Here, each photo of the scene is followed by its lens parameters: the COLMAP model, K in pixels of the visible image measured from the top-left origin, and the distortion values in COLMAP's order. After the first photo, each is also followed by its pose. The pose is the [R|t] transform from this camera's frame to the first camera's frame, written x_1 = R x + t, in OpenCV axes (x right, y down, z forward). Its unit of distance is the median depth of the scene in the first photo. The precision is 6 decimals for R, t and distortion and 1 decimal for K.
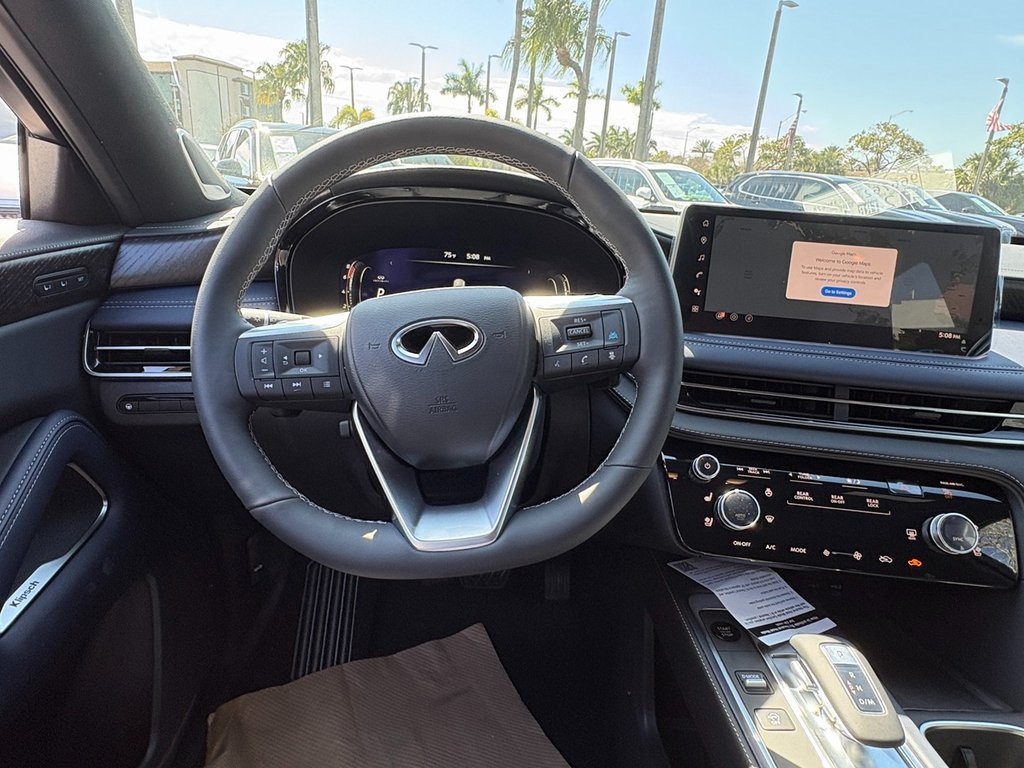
lens RADIAL K [[591.9, 0, 512.0], [0, 591.9, 384.0], [0, 0, 1]] dist [-0.000349, 0.000059]
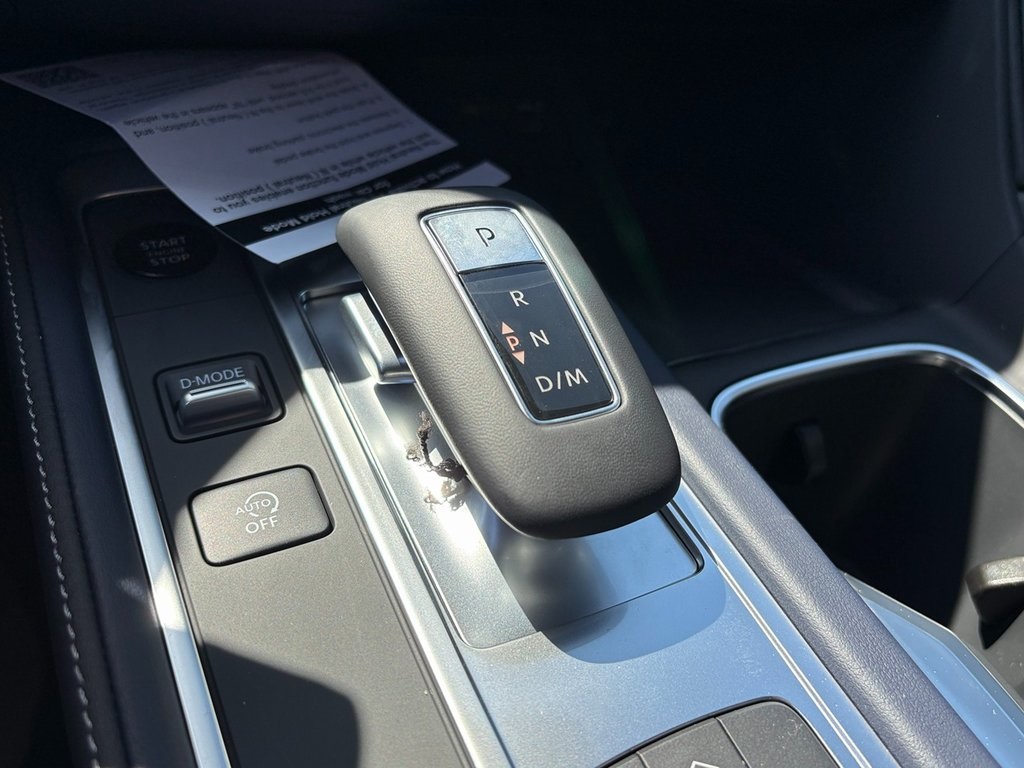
lens RADIAL K [[855.8, 0, 512.0], [0, 855.8, 384.0], [0, 0, 1]] dist [0.007433, 0.003573]
pose [[0.914114, -0.221191, 0.339809, 0.409217], [0.045647, 0.888902, 0.455818, 0.331948], [-0.402879, -0.401158, 0.822654, 0.634065]]
